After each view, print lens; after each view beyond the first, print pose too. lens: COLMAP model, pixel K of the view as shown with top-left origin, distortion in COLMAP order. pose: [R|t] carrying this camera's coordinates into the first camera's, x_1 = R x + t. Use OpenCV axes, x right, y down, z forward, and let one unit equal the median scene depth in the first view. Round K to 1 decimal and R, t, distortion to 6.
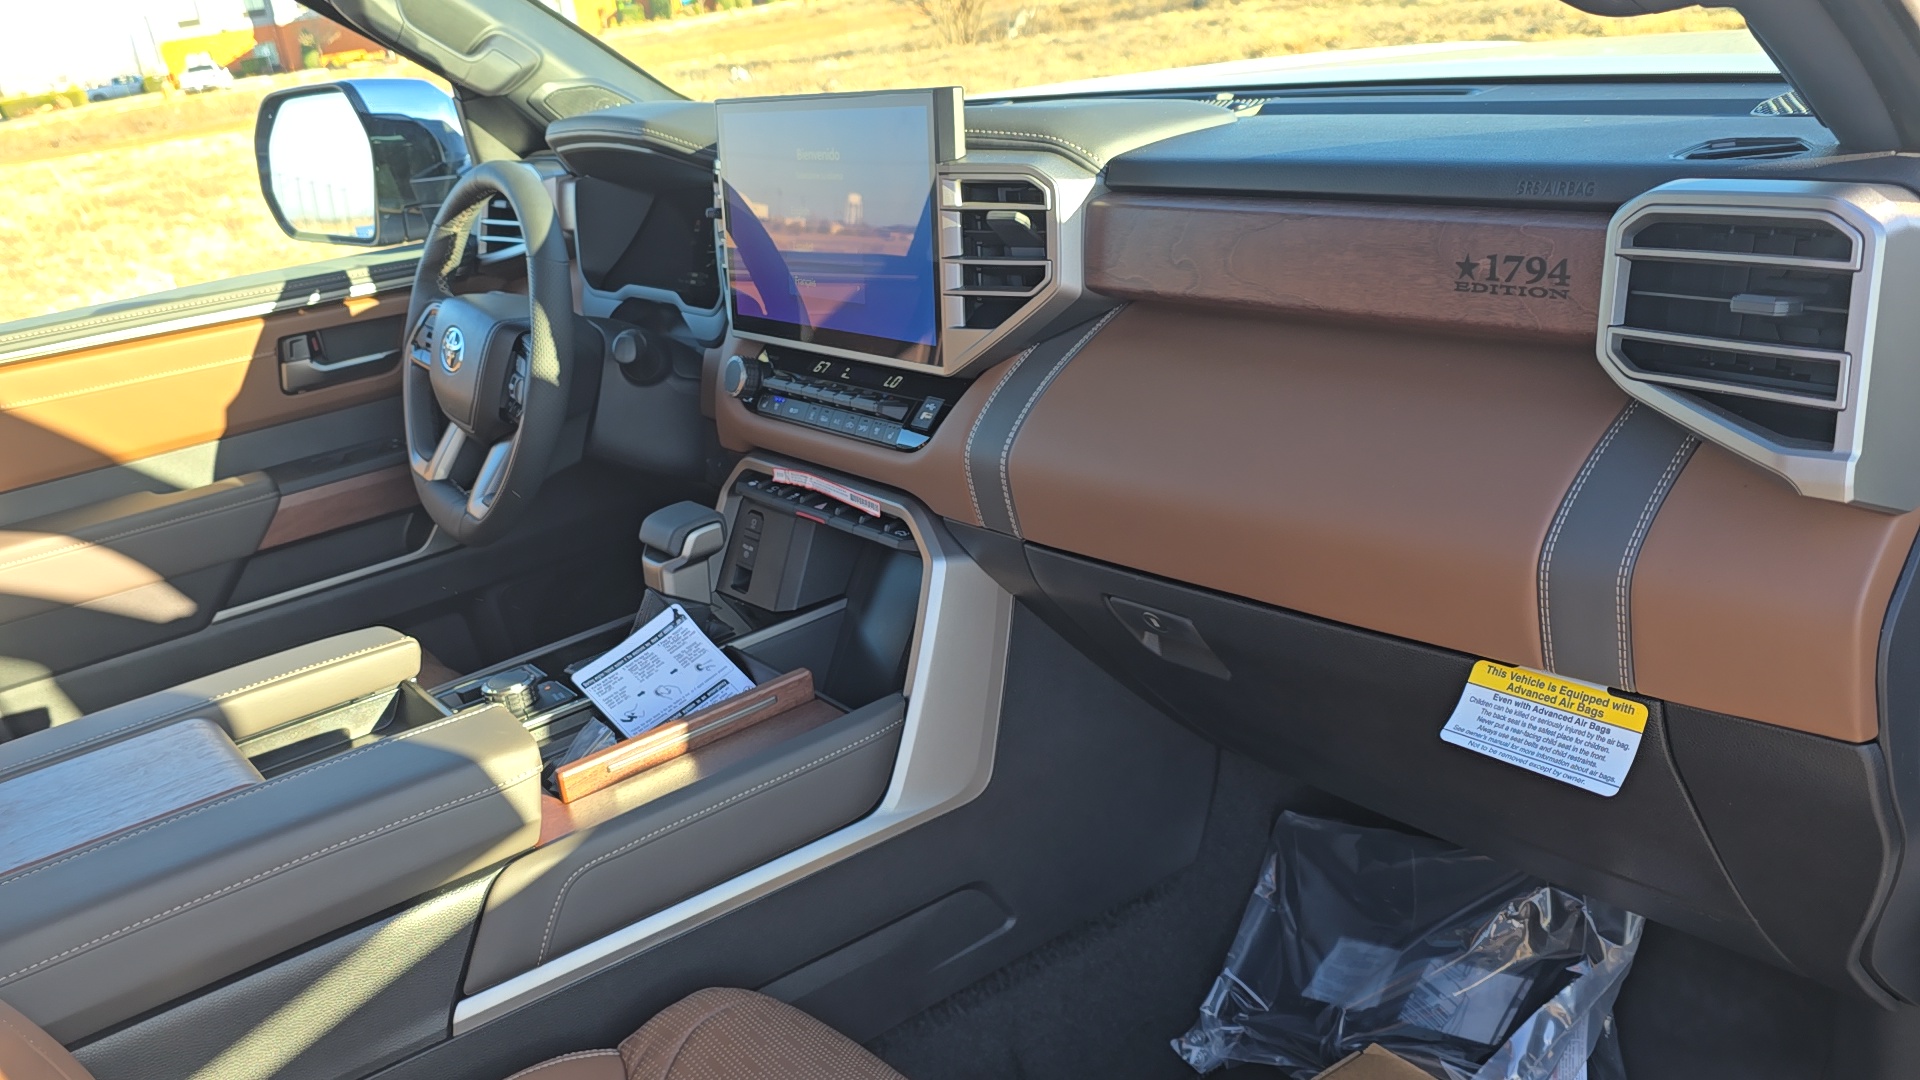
lens RADIAL K [[1606.0, 0, 986.9], [0, 1606.0, 548.4], [0, 0, 1]] dist [-0.005324, -0.000226]
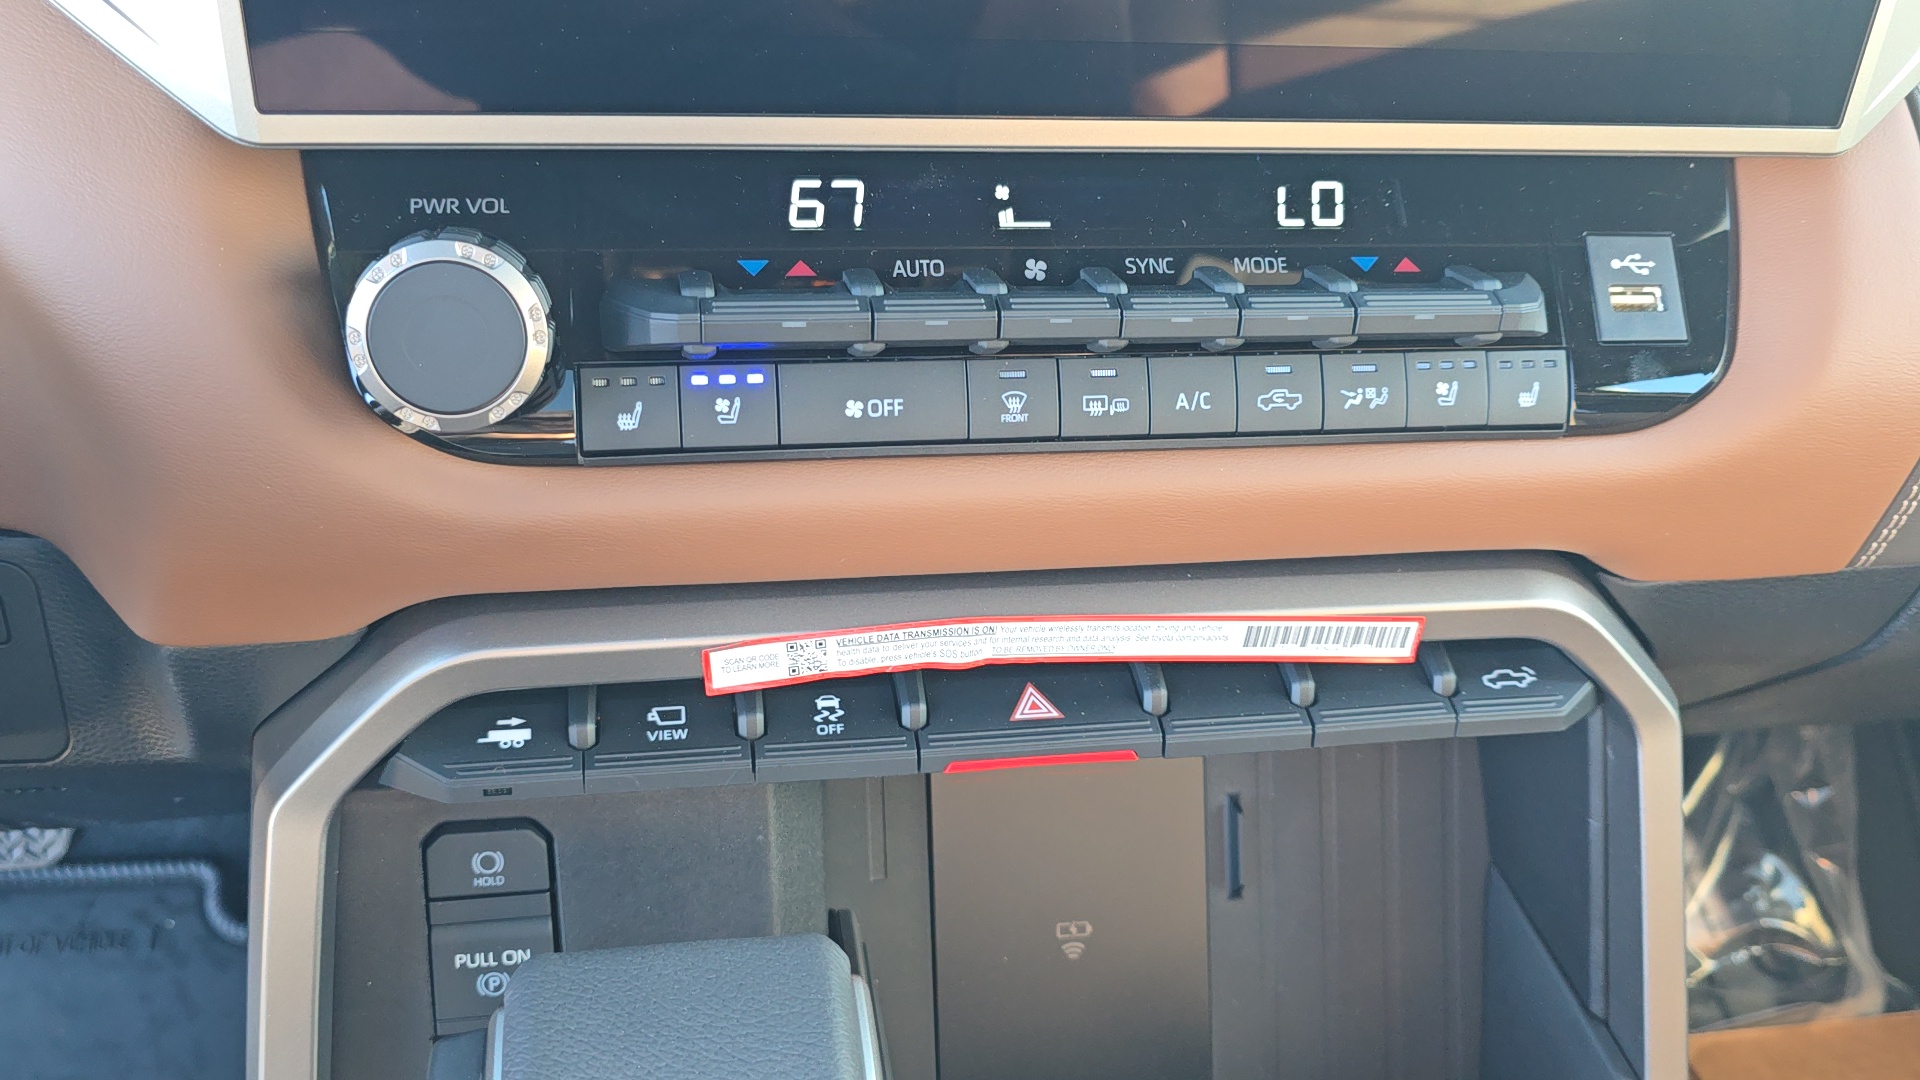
lens RADIAL K [[1518.7, 0, 1000.0], [0, 1518.7, 488.0], [0, 0, 1]] dist [-0.004355, -0.000600]
pose [[0.447013, -0.372601, 0.813233, -0.335305], [0.164164, 0.927851, 0.334878, -0.164456], [-0.879335, -0.016191, 0.475929, 0.972455]]
